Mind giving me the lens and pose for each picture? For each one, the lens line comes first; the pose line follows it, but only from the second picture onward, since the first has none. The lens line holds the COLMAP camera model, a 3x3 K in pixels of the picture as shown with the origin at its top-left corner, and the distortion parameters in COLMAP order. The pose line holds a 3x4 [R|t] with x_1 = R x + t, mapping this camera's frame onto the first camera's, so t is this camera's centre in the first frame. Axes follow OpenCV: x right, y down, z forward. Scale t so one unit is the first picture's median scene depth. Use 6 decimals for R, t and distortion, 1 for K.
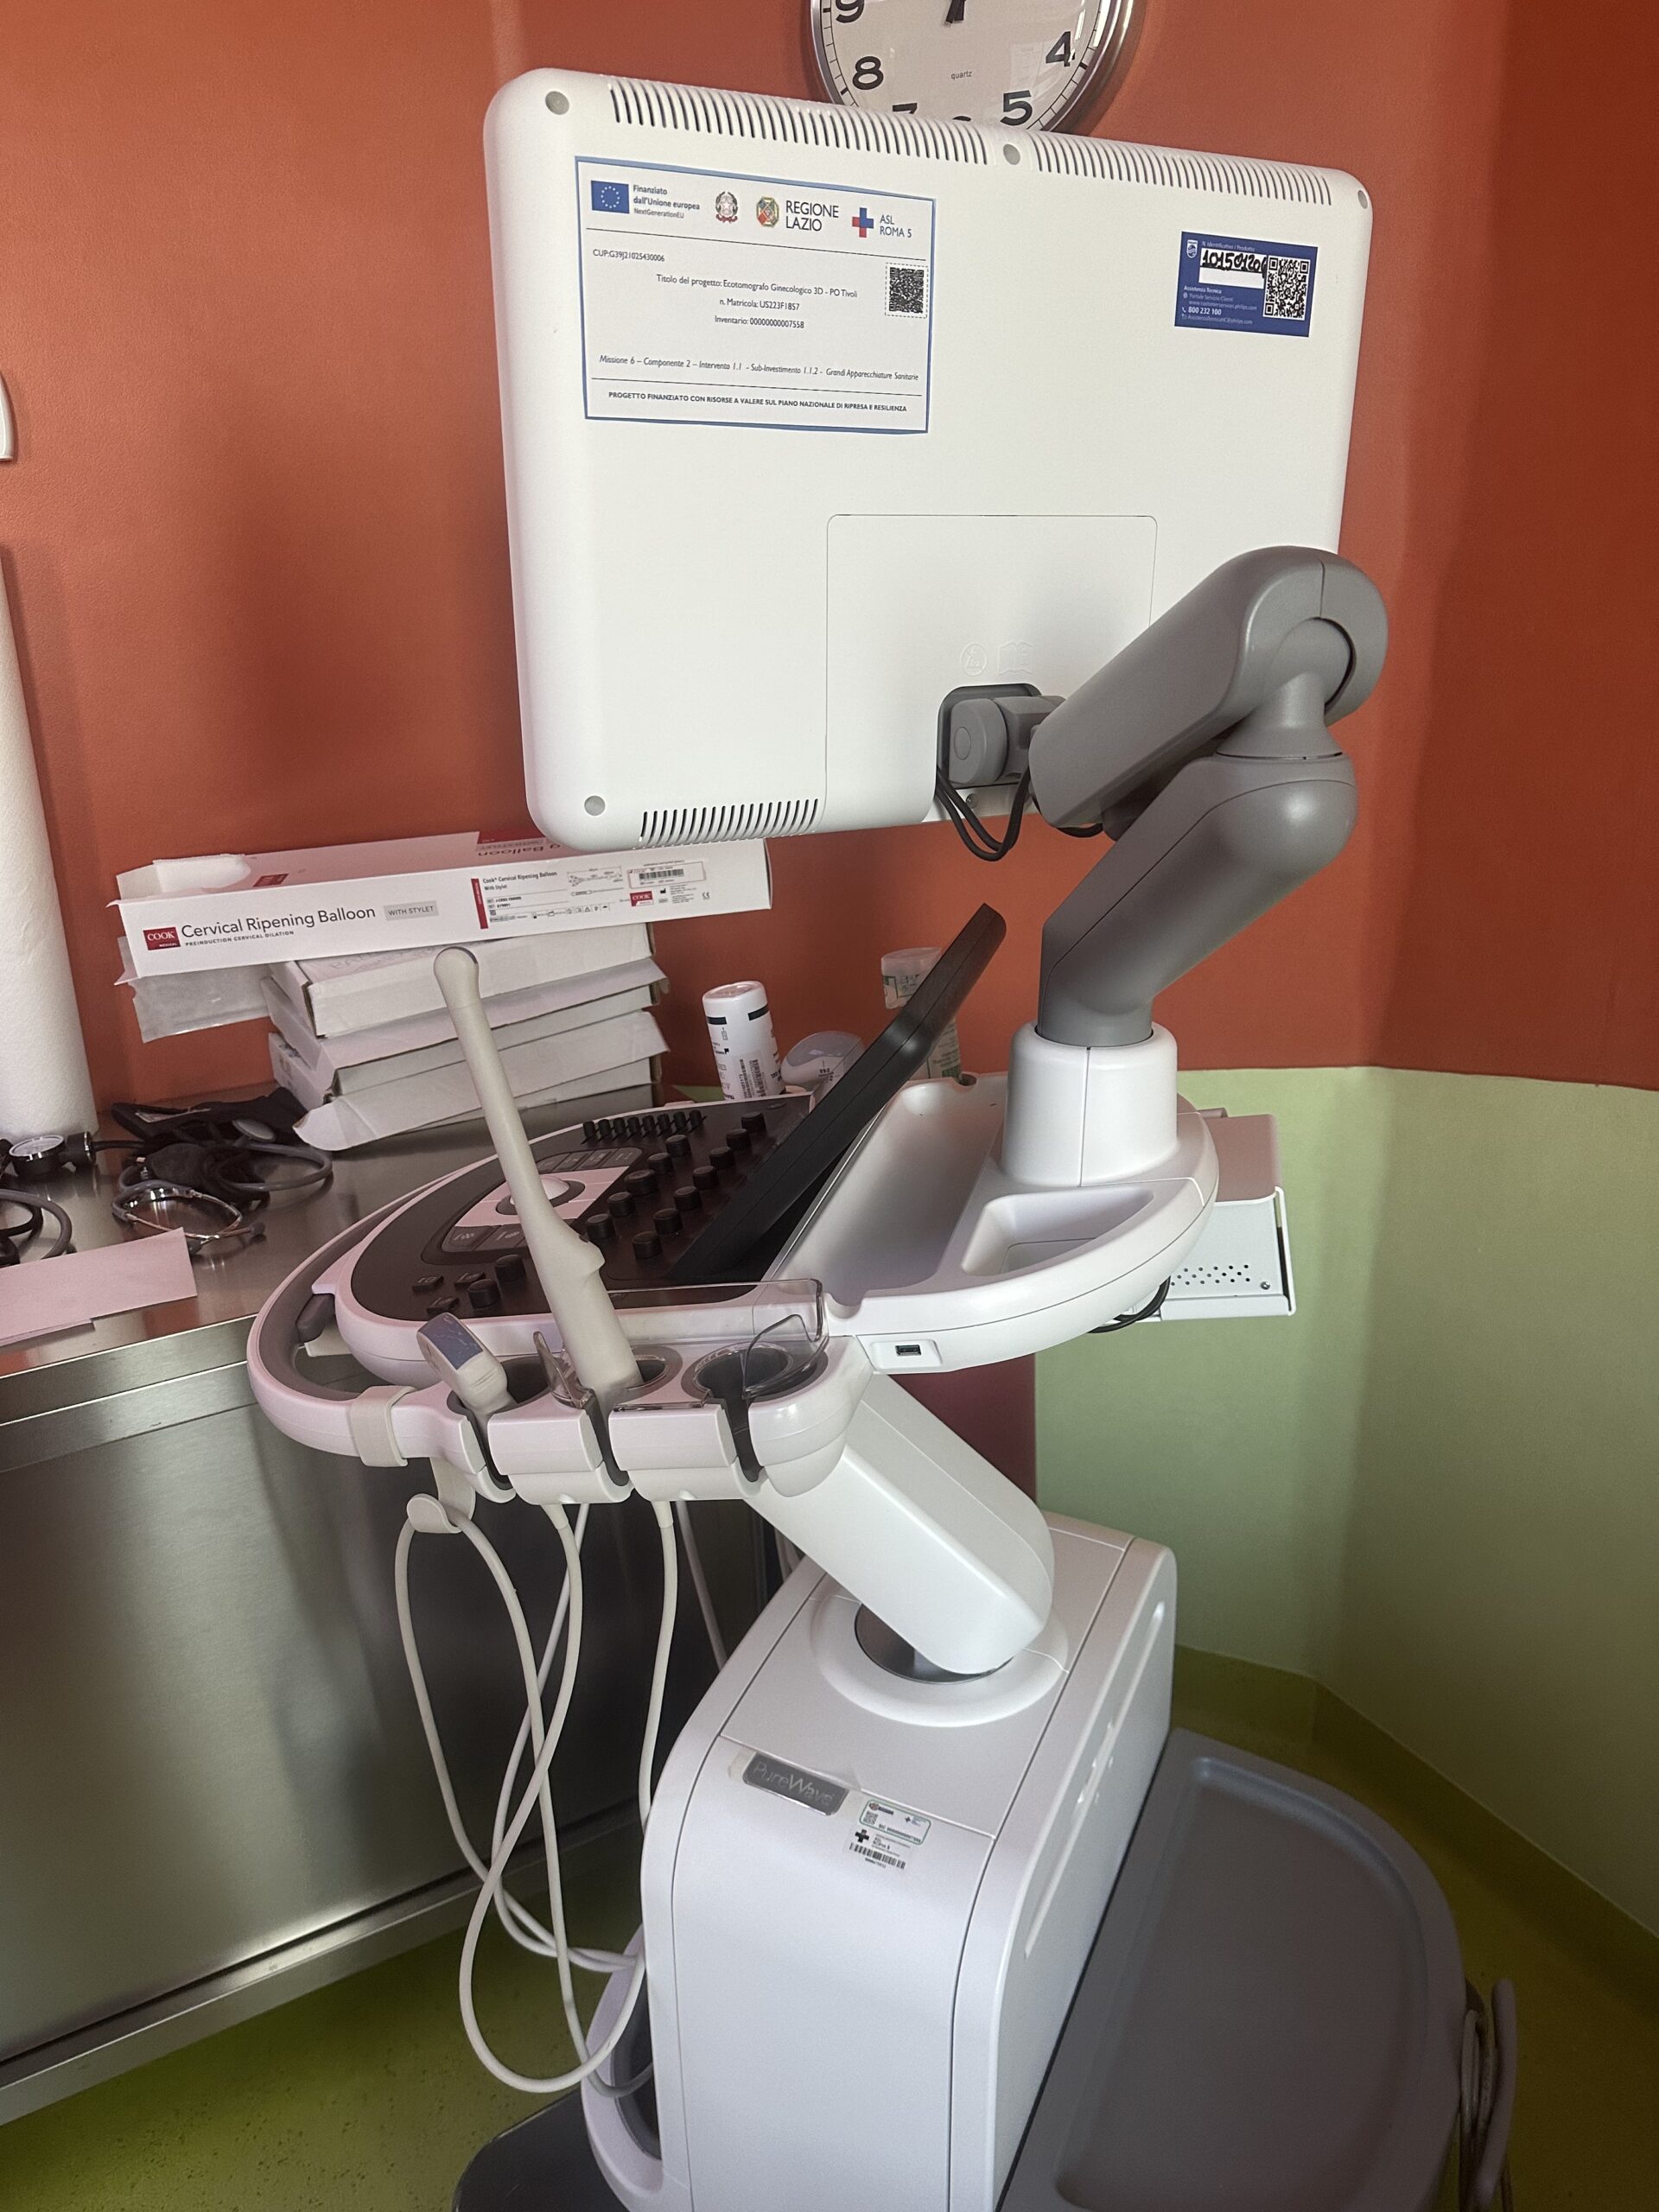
lens RADIAL K [[1513.7, 0, 827.9], [0, 1513.7, 1122.7], [0, 0, 1]] dist [-0.020457, -0.015542]
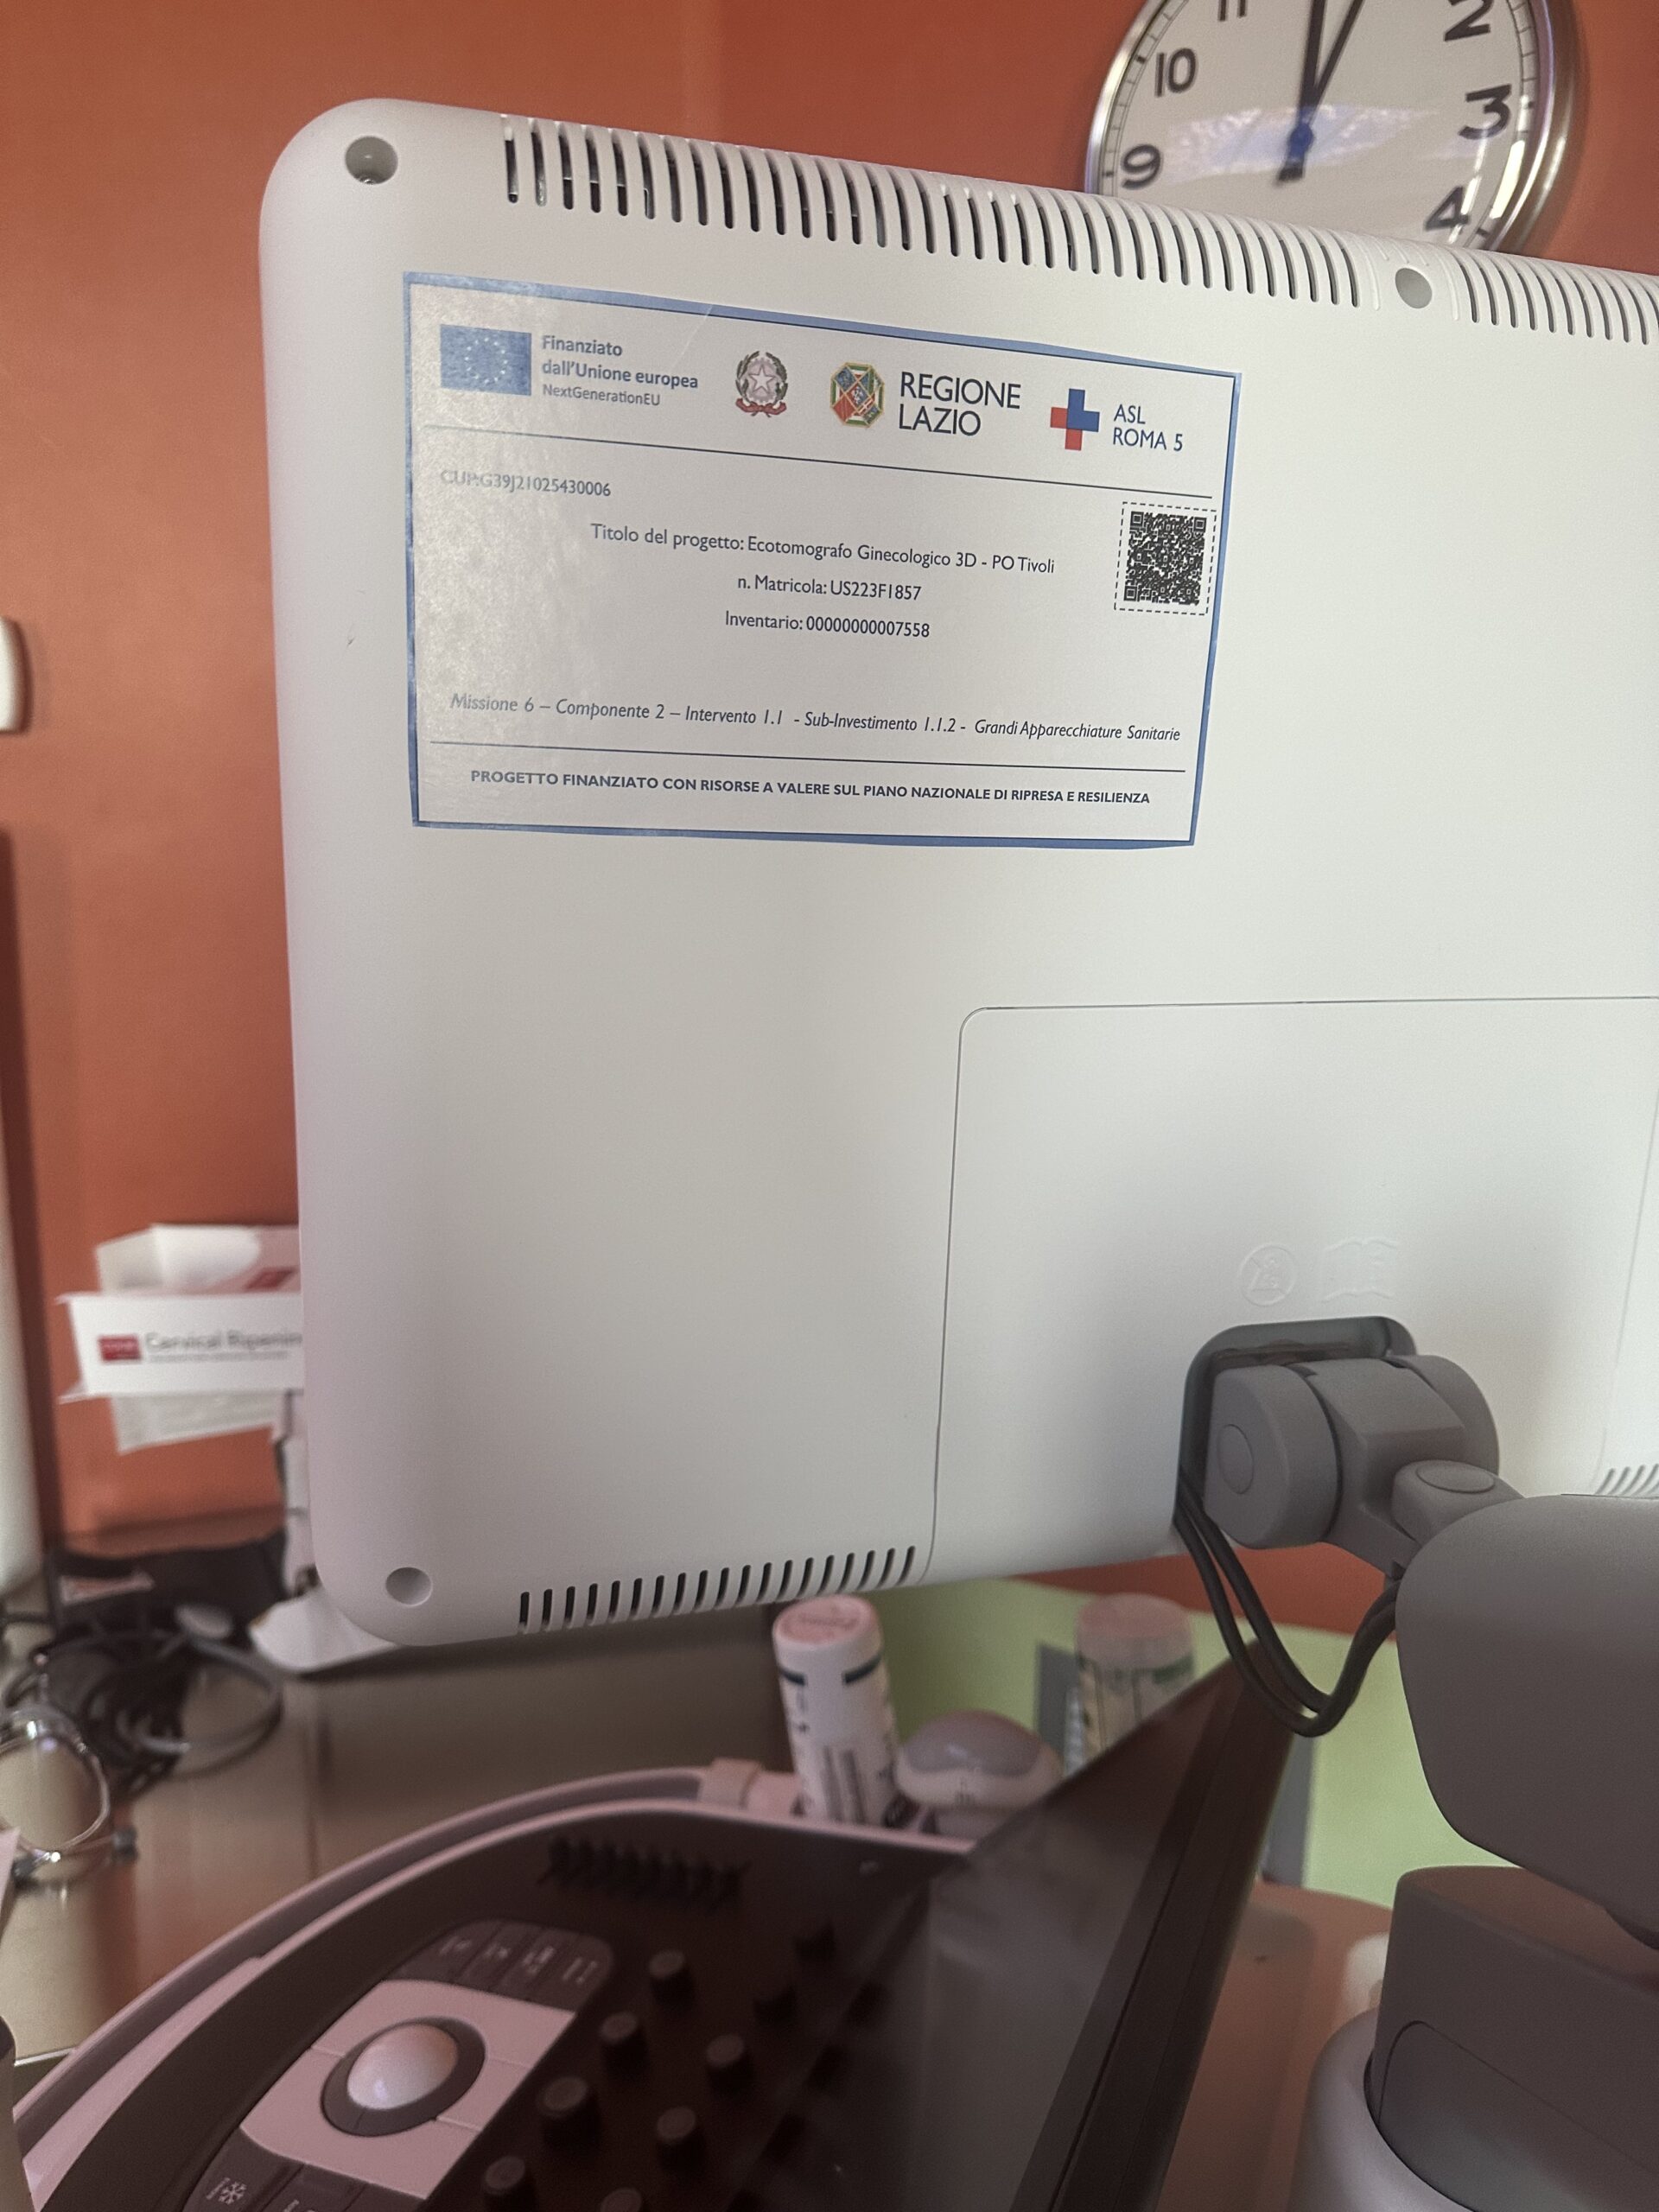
lens RADIAL K [[1513.7, 0, 828.4], [0, 1513.7, 1098.1], [0, 0, 1]] dist [-0.020457, -0.015542]
pose [[0.981547, 0.072929, -0.176767, 0.045524], [-0.097496, 0.986101, -0.134534, -0.325978], [0.164499, 0.149286, 0.975015, 0.568975]]
